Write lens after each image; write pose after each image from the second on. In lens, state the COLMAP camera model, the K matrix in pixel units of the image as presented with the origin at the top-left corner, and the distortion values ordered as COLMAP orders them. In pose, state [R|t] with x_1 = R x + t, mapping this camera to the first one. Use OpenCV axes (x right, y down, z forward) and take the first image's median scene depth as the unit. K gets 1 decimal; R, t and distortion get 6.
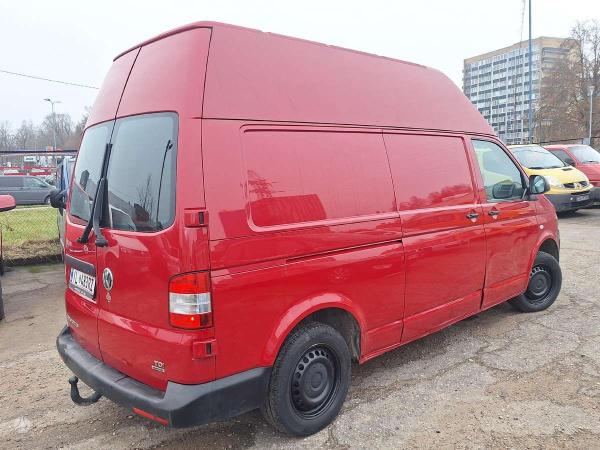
lens RADIAL K [[491.8, 0, 300.0], [0, 491.8, 225.0], [0, 0, 1]] dist [0.116205, -0.163455]
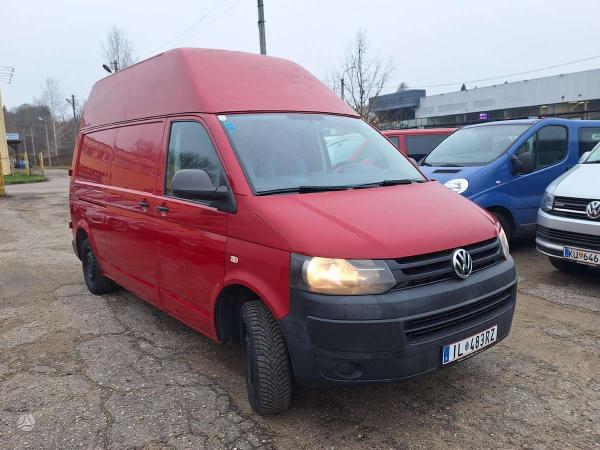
lens RADIAL K [[488.8, 0, 300.0], [0, 488.8, 225.0], [0, 0, 1]] dist [0.064785, -0.104896]
pose [[-0.093930, 0.183181, -0.978582, 1.455939], [-0.075089, 0.978824, 0.190433, -0.213243], [0.992743, 0.091368, -0.078186, 1.586184]]
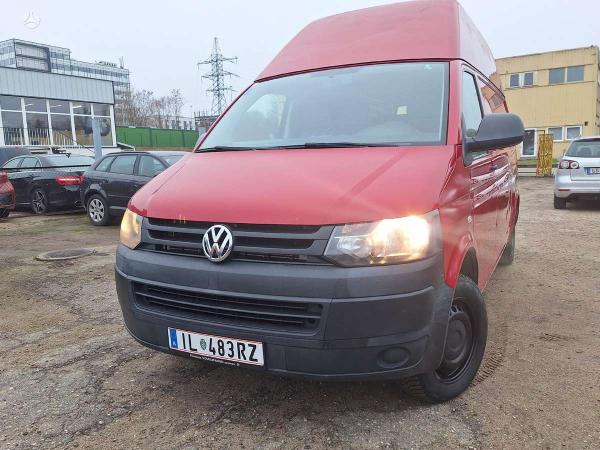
lens RADIAL K [[491.8, 0, 300.0], [0, 491.8, 225.0], [0, 0, 1]] dist [0.116205, -0.163455]
pose [[-0.941158, 0.112348, -0.318748, 0.790590], [0.030638, 0.967609, 0.250587, -0.198663], [0.336576, 0.226076, -0.914115, 2.367396]]
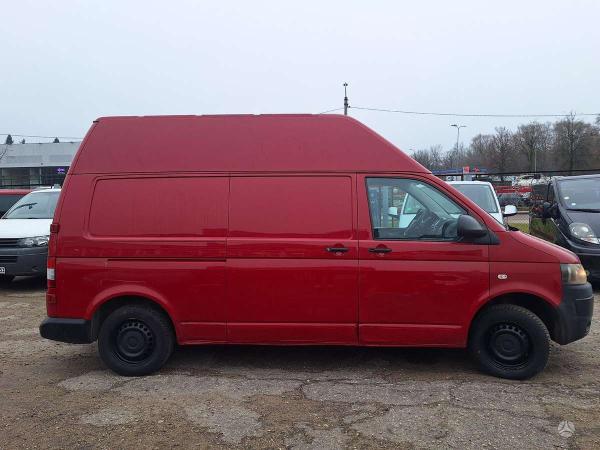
lens RADIAL K [[491.8, 0, 300.0], [0, 491.8, 225.0], [0, 0, 1]] dist [0.116205, -0.163455]
pose [[0.688750, 0.063933, -0.722174, 1.204325], [-0.089628, 0.995972, 0.002692, -0.076980], [0.719437, 0.062873, 0.691706, 0.238441]]
